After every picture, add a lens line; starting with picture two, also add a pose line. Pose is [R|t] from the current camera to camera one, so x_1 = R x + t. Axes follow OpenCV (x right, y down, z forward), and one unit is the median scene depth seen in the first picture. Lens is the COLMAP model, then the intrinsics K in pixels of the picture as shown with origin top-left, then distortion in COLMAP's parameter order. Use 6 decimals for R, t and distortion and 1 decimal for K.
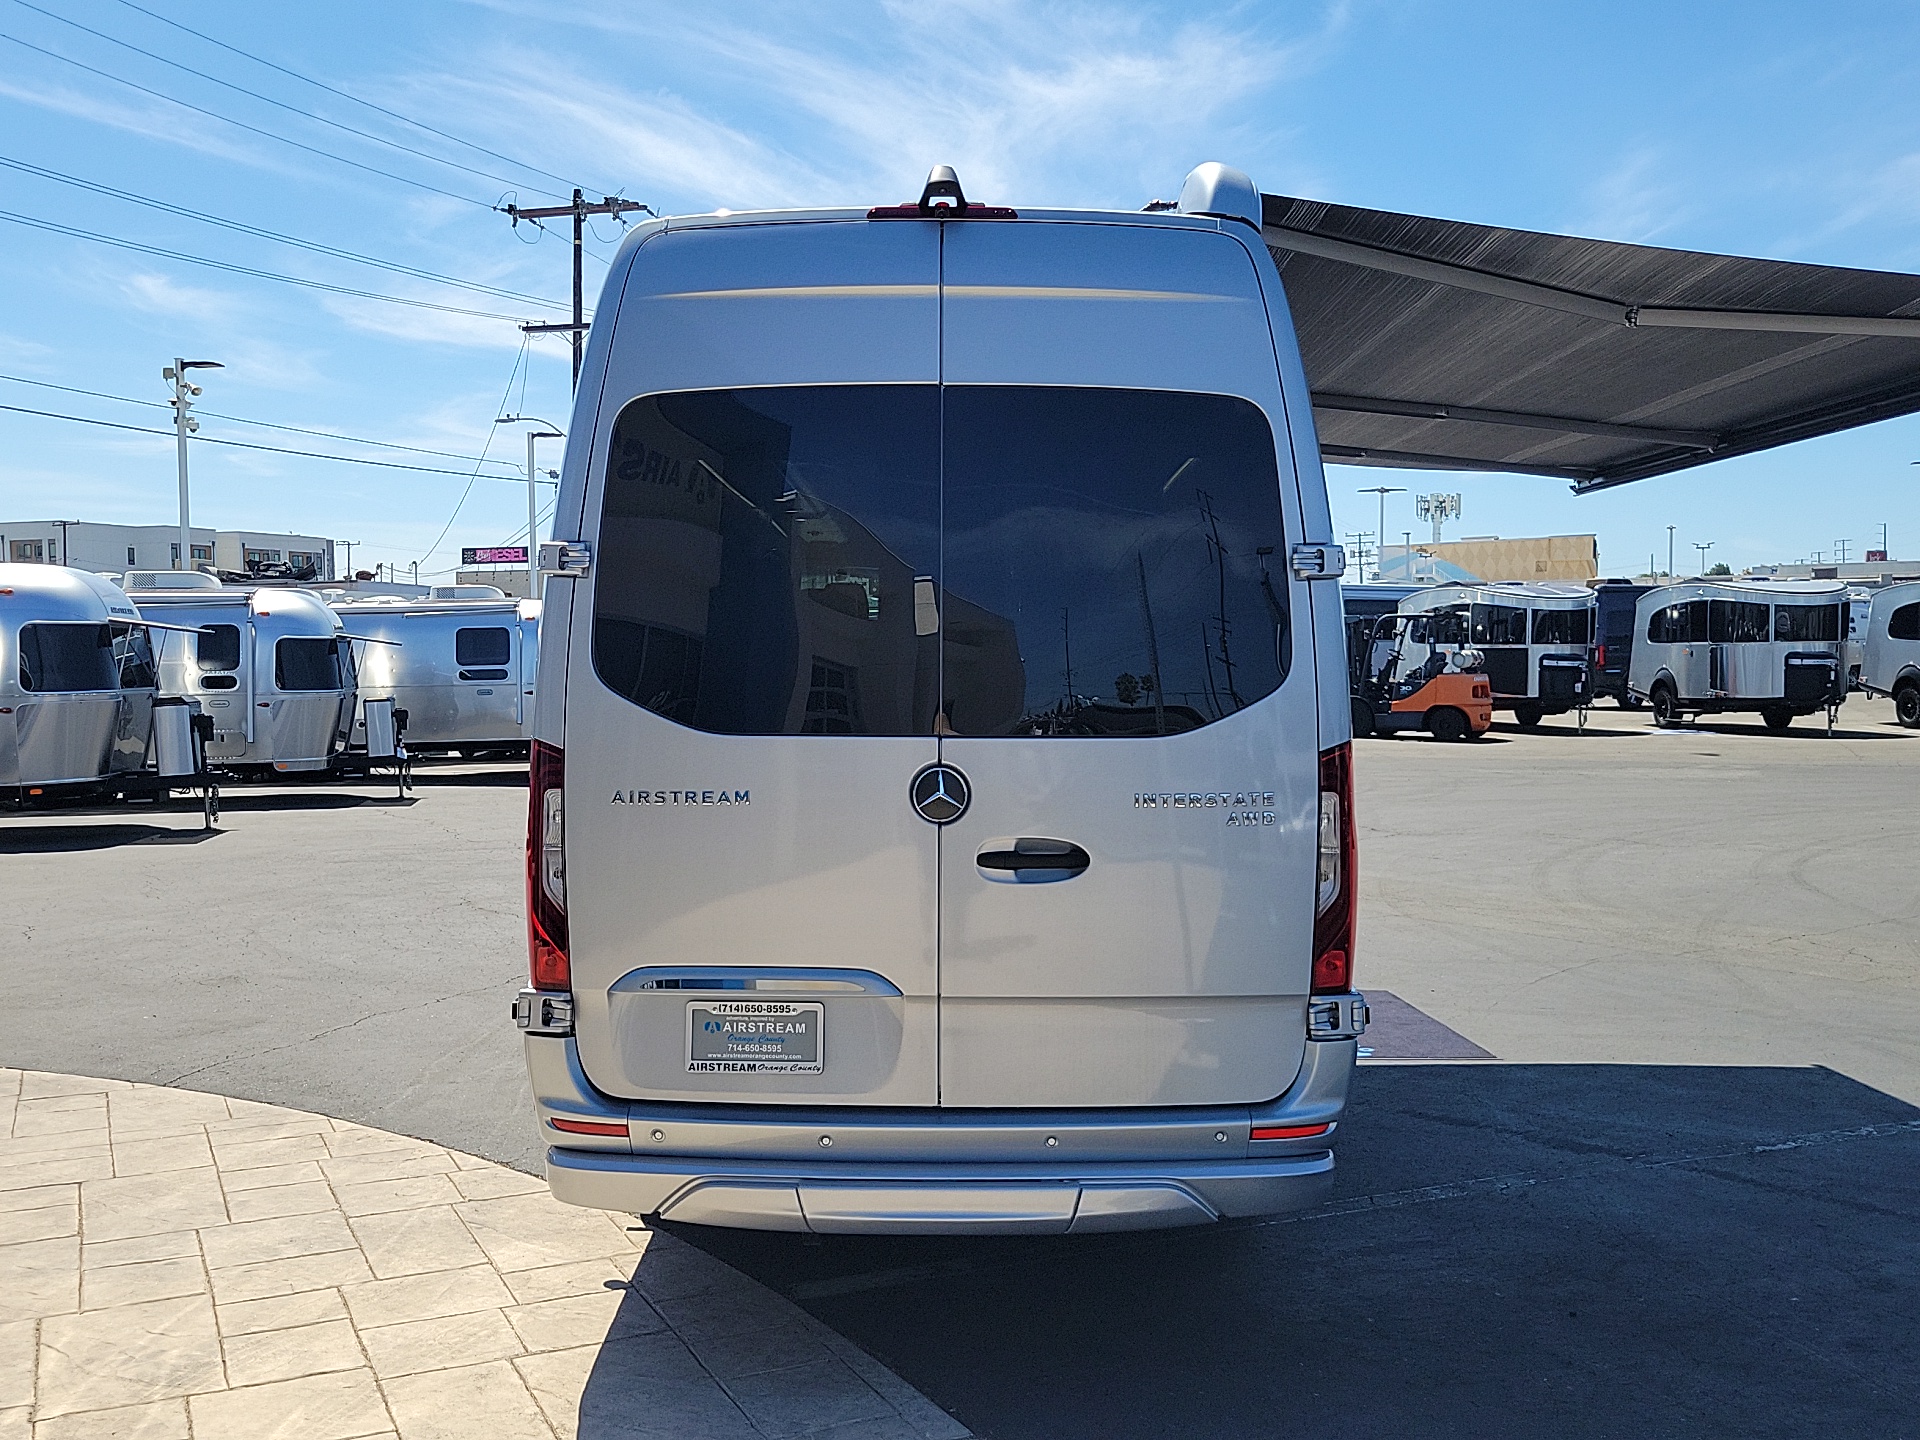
lens RADIAL K [[1883.9, 0, 948.7], [0, 1883.9, 726.2], [0, 0, 1]] dist [0.031913, 0.025773]
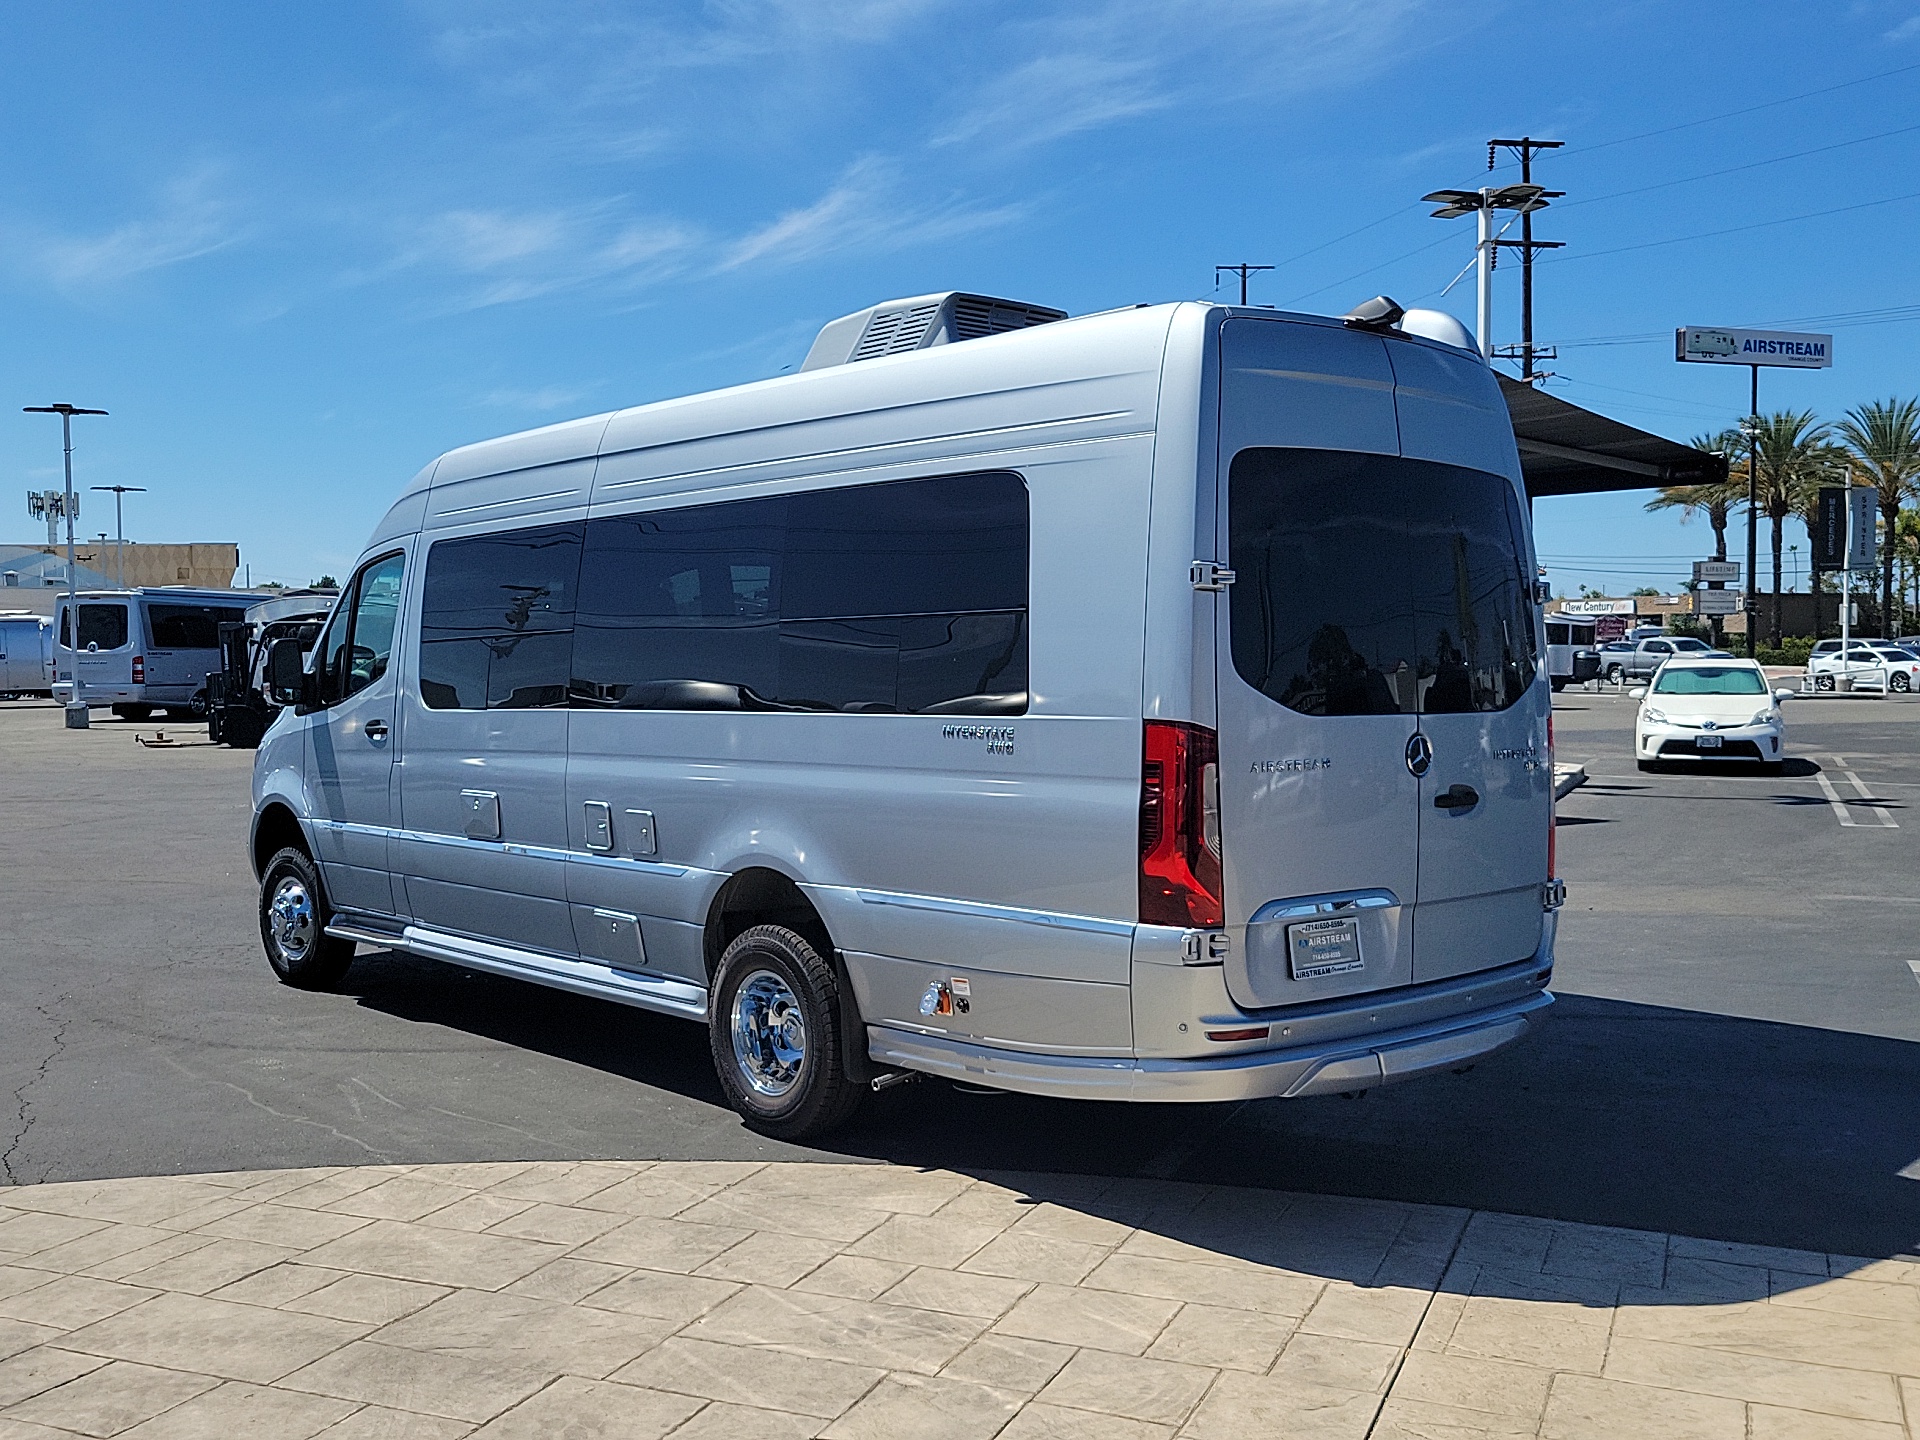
lens RADIAL K [[1883.9, 0, 948.7], [0, 1883.9, 726.2], [0, 0, 1]] dist [0.031913, 0.025773]
pose [[0.737472, -0.026179, 0.674870, -1.017745], [0.029535, 0.999543, 0.006499, -0.003424], [-0.674732, 0.015140, 0.737908, 0.185088]]
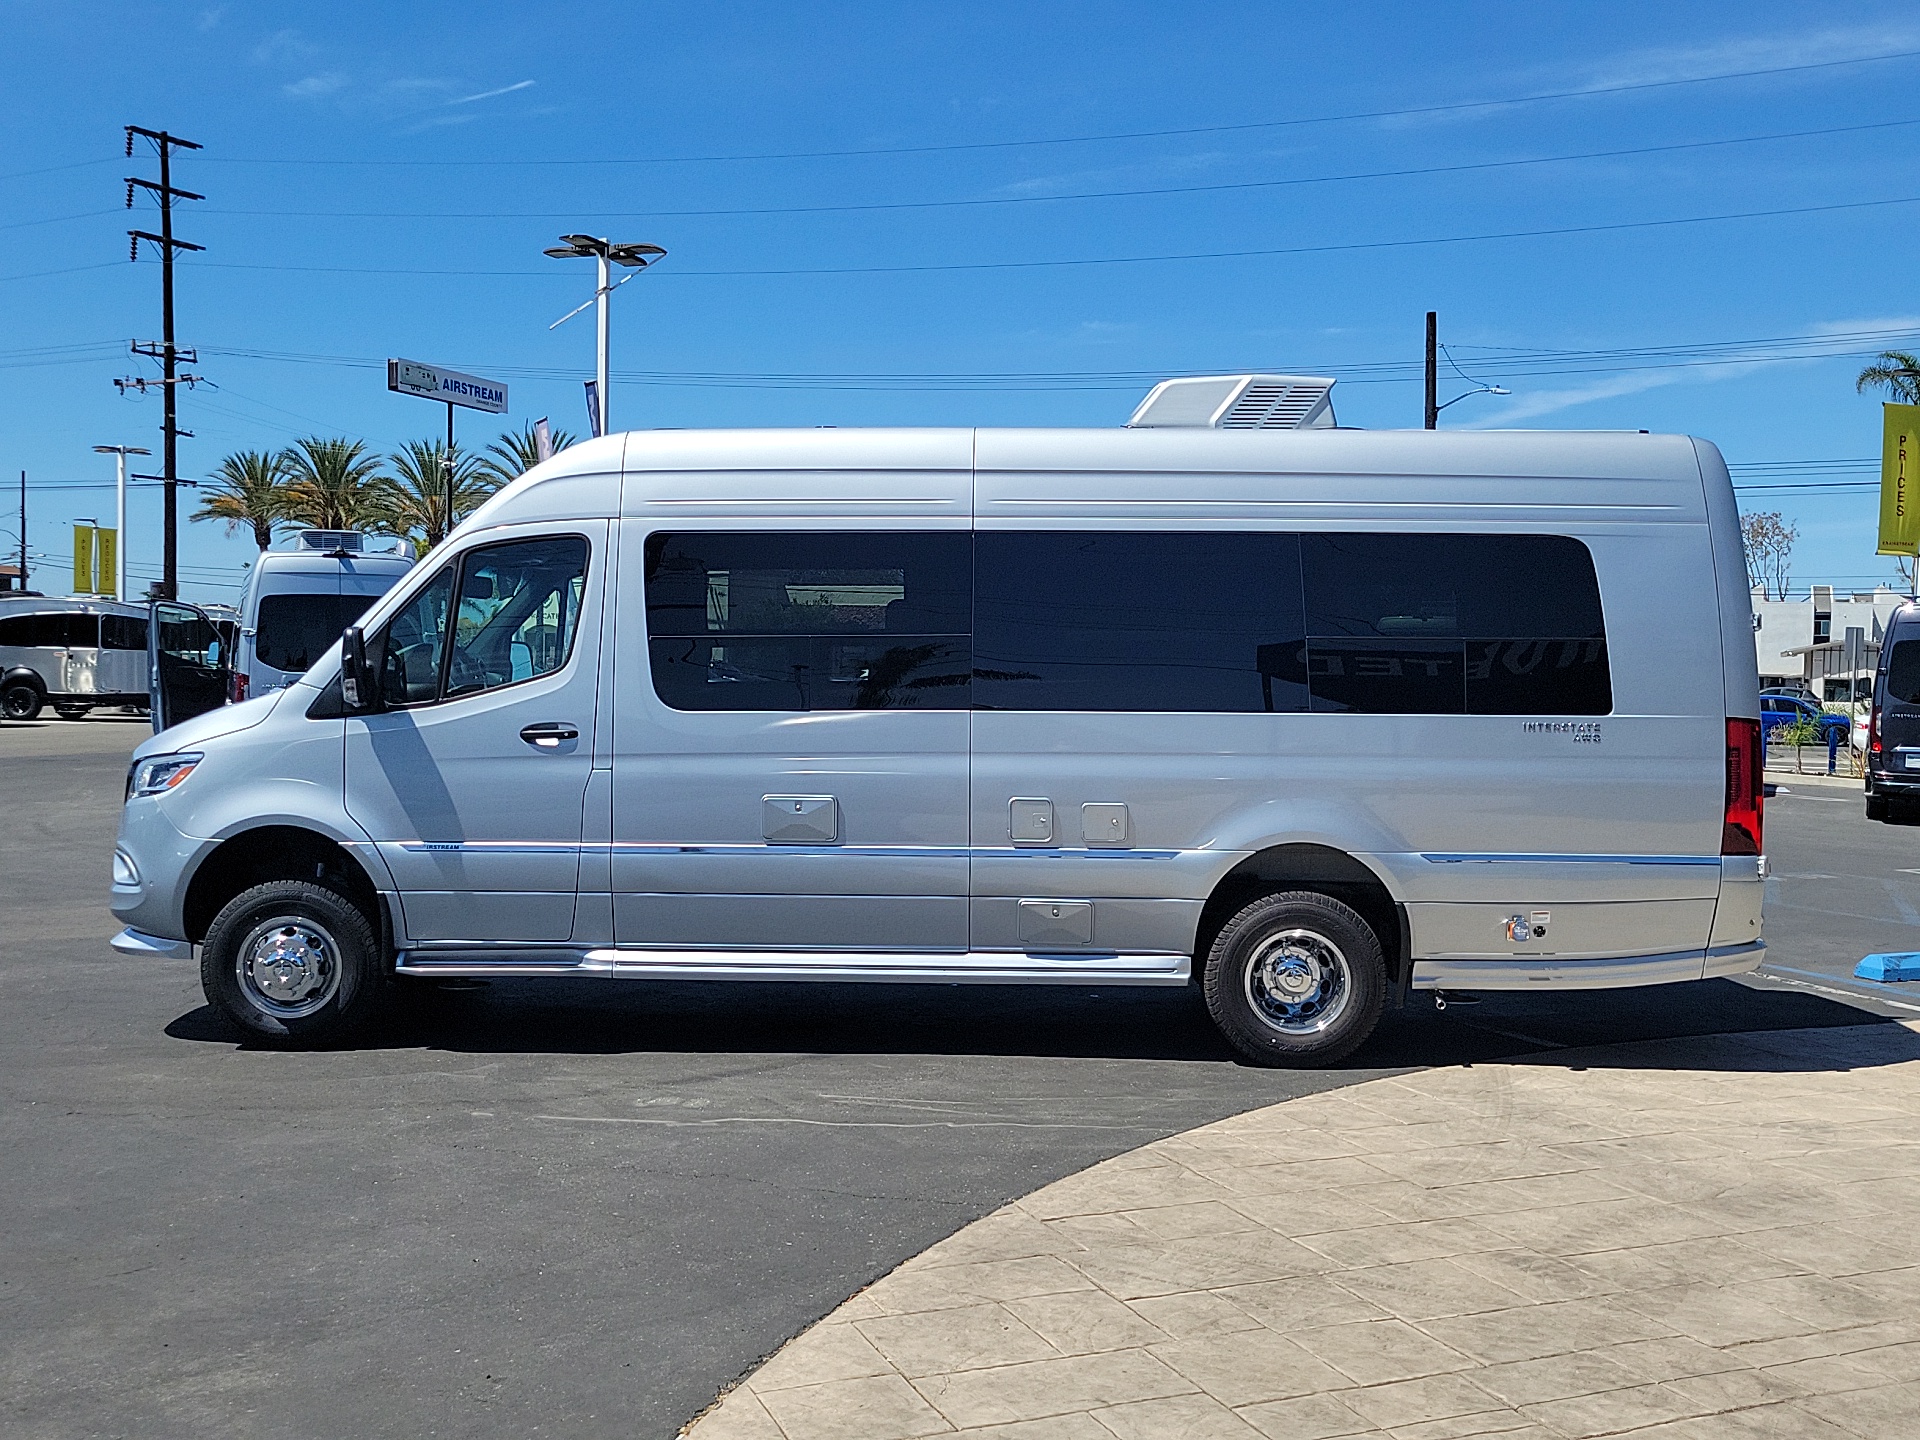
lens RADIAL K [[1883.9, 0, 948.7], [0, 1883.9, 726.2], [0, 0, 1]] dist [0.031913, 0.025773]
pose [[0.003820, -0.023096, 0.999726, -1.810282], [0.021292, 0.999508, 0.023009, -0.040993], [-0.999766, 0.021198, 0.004310, 1.543660]]
